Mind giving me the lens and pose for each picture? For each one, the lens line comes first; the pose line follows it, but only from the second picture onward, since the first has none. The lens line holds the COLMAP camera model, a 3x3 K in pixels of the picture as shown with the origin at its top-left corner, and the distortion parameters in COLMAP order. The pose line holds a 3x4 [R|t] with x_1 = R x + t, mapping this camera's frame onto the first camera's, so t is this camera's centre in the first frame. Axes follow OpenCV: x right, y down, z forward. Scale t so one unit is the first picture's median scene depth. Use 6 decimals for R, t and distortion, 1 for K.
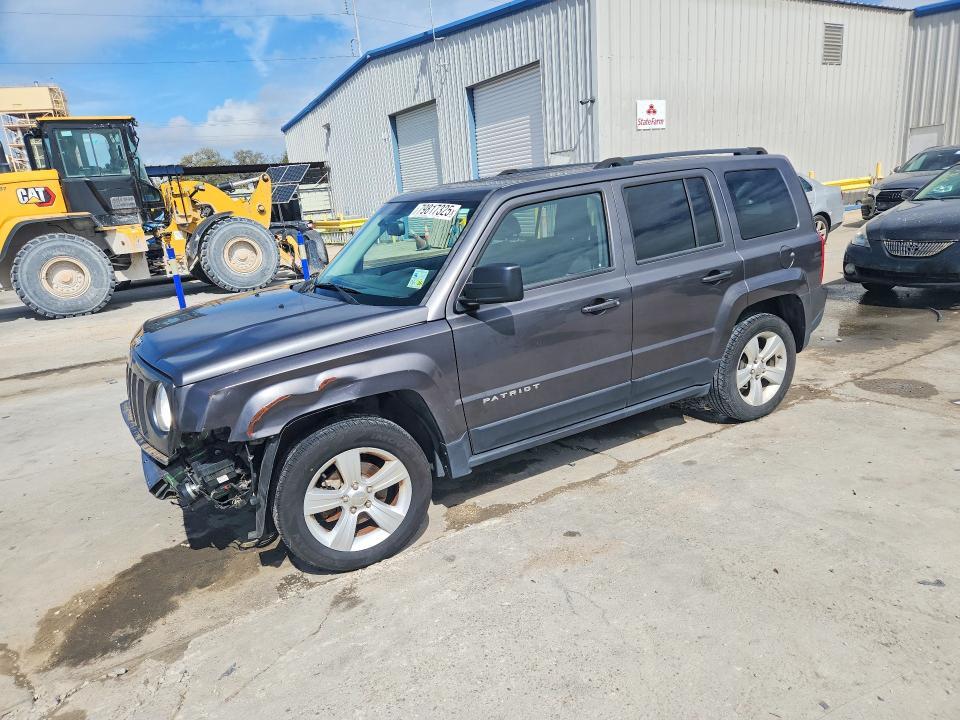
lens RADIAL K [[613.7, 0, 476.7], [0, 613.7, 356.4], [0, 0, 1]] dist [0.082908, -0.063592]
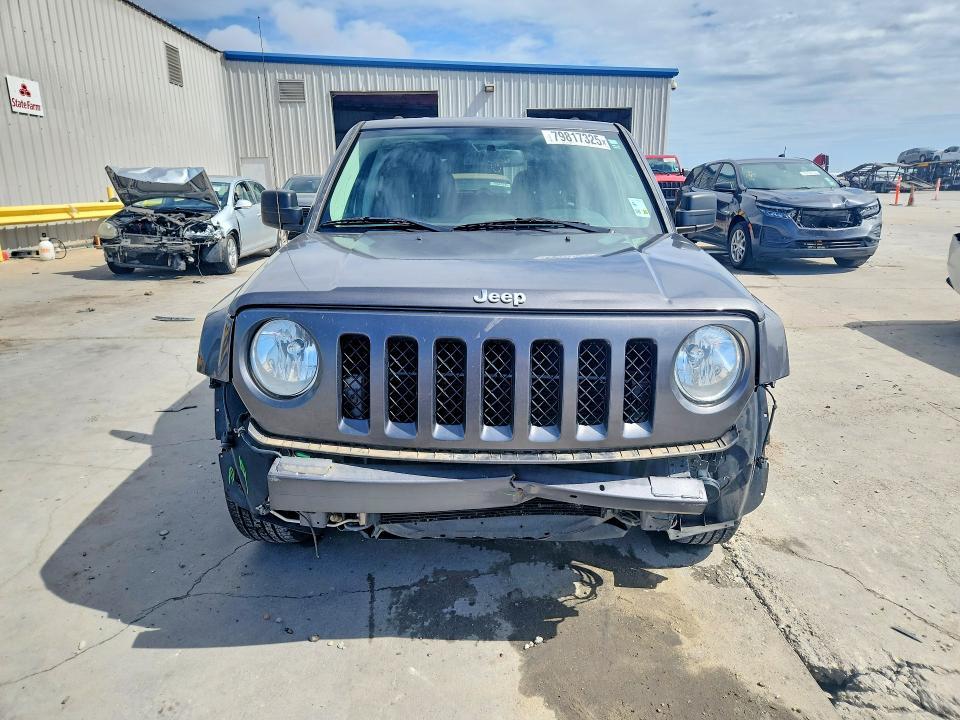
lens RADIAL K [[613.7, 0, 476.7], [0, 613.7, 356.4], [0, 0, 1]] dist [0.082908, -0.063592]
pose [[0.533511, -0.150331, 0.832326, -0.141453], [0.178074, 0.981984, 0.063218, -0.002512], [-0.826835, 0.114488, 0.550669, 0.101293]]
